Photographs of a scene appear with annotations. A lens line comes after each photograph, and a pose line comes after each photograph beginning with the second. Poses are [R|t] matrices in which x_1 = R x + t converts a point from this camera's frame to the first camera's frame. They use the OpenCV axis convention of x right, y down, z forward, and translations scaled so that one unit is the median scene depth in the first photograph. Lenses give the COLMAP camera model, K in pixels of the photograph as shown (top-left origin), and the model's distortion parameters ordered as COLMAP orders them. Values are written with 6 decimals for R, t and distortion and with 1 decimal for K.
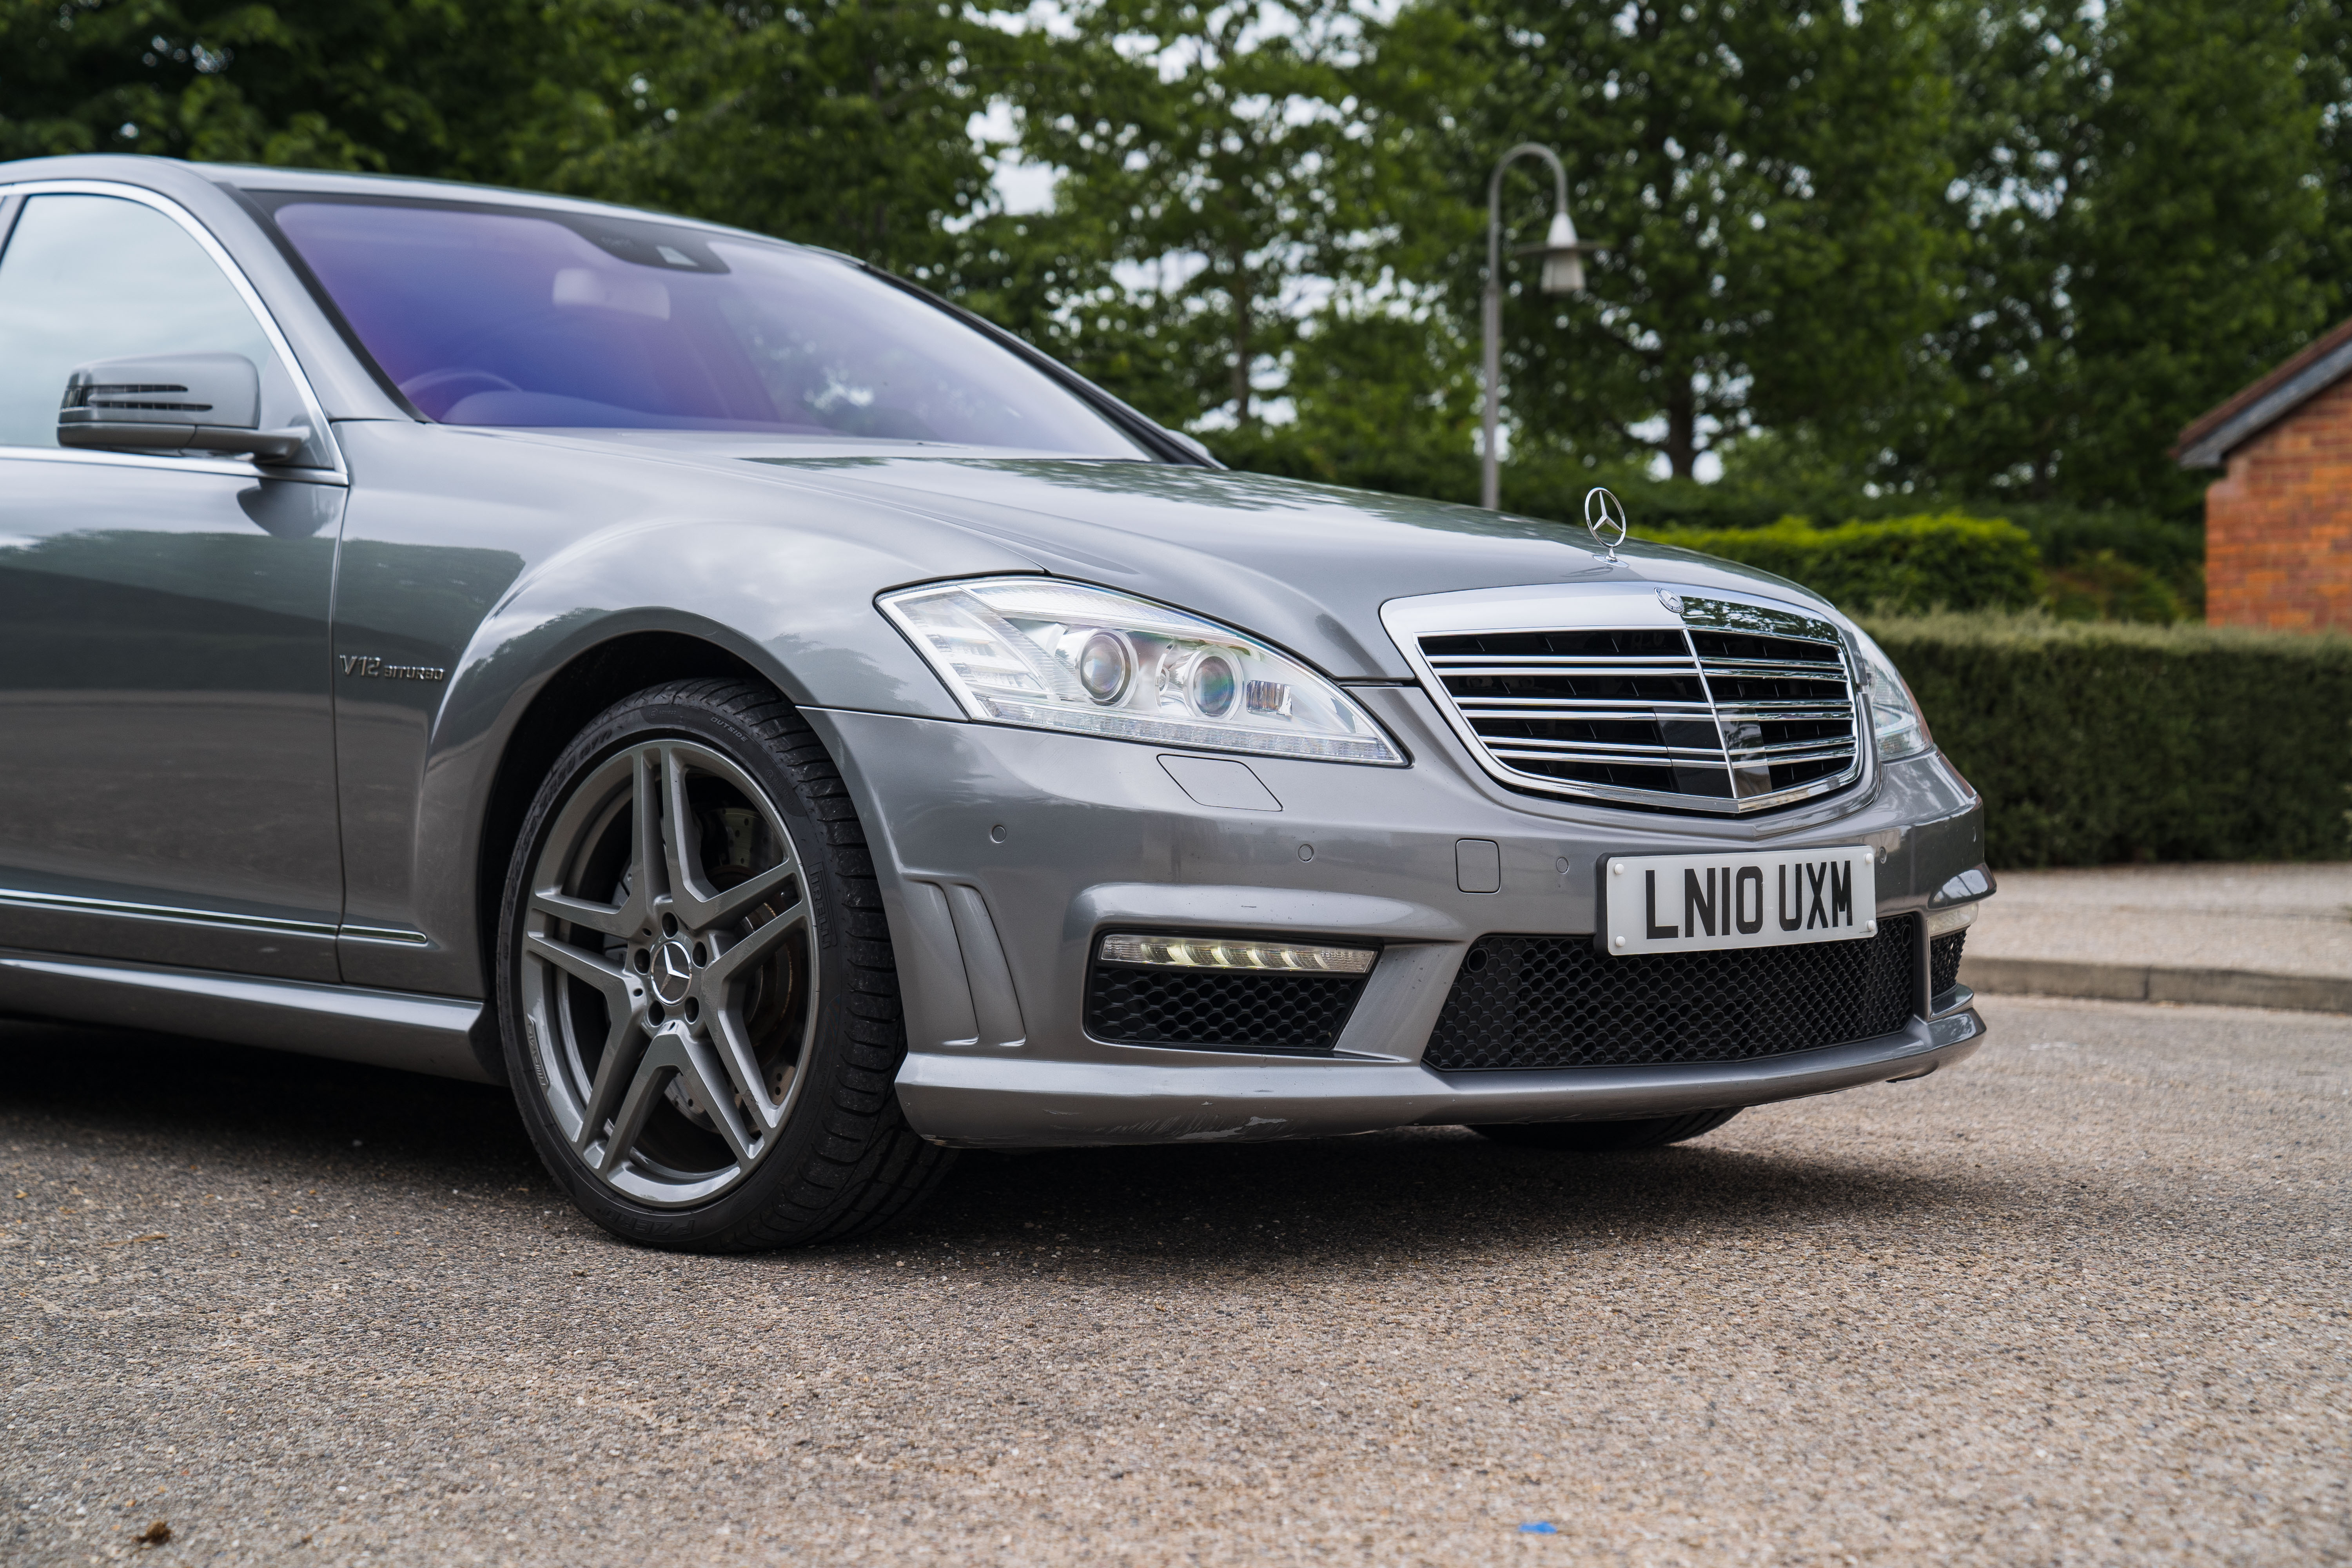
lens RADIAL K [[3952.2, 0, 1166.5], [0, 3952.2, 746.8], [0, 0, 1]] dist [0.170388, 1.040864]
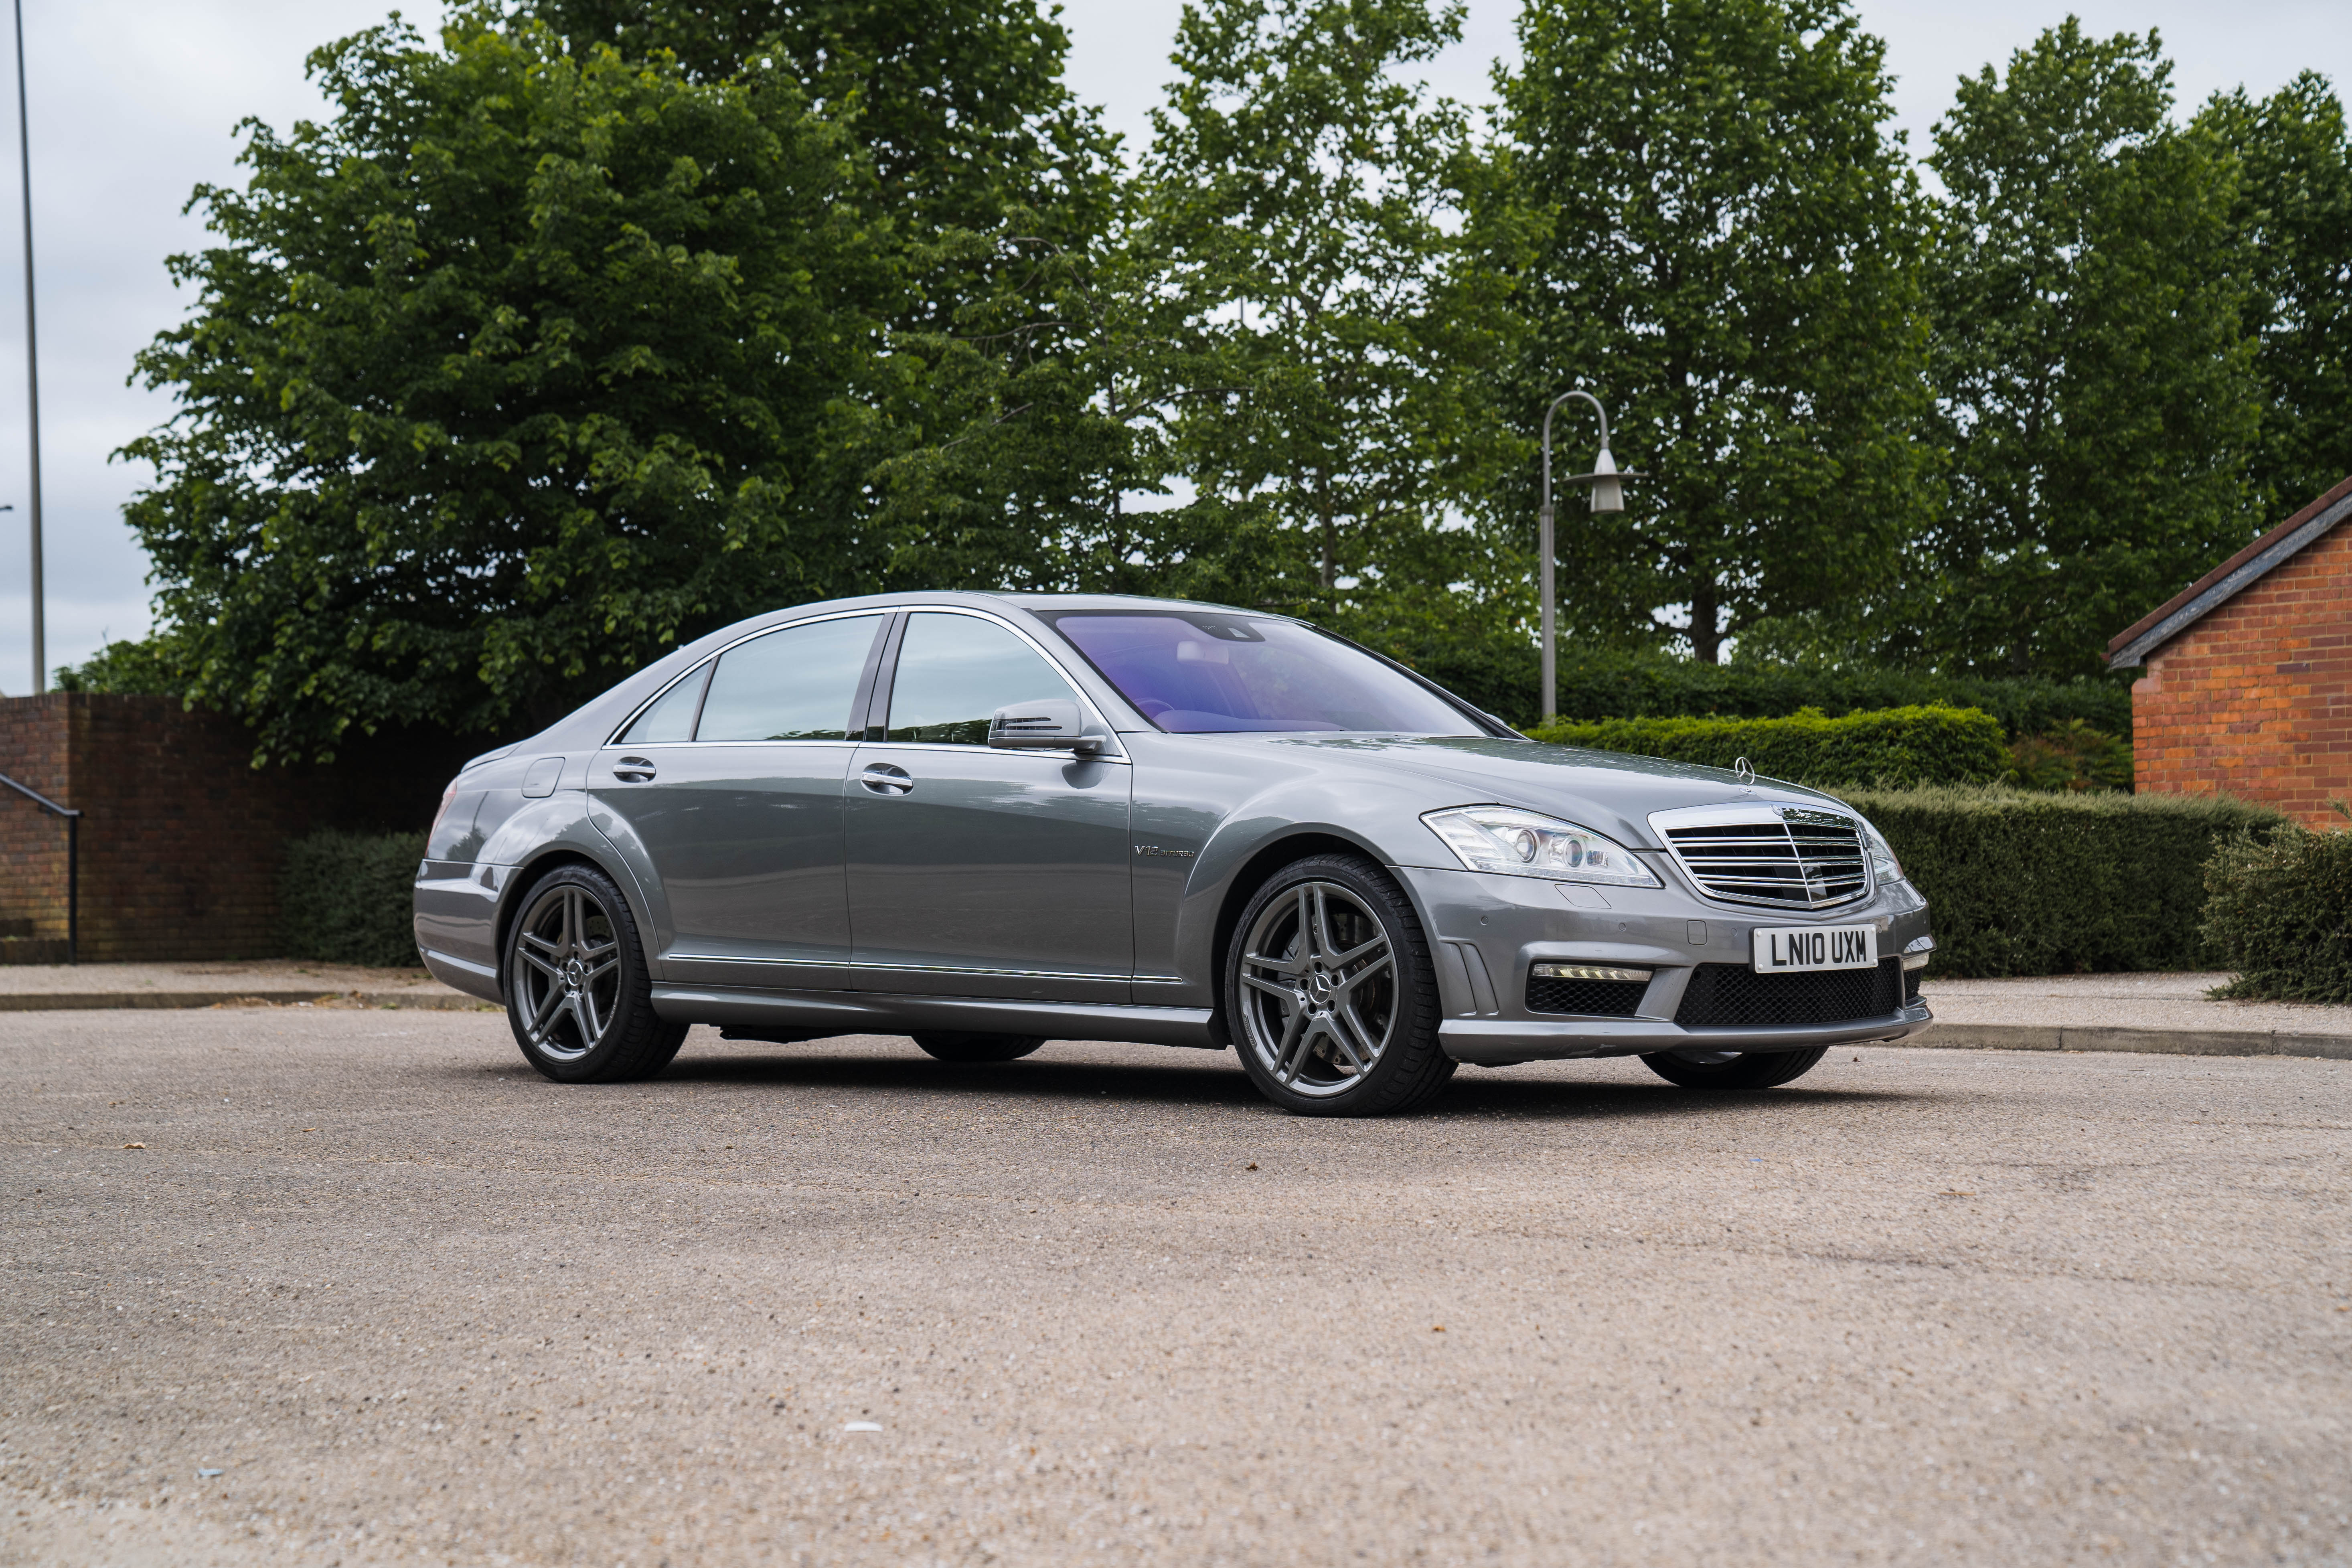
lens RADIAL K [[4051.0, 0, 1178.0], [0, 4051.0, 780.9], [0, 0, 1]] dist [0.300996, 0.260902]
pose [[0.999841, -0.016641, 0.006386, -0.199290], [0.016834, 0.999362, -0.031501, 0.010687], [-0.005858, 0.031603, 0.999483, -1.137532]]
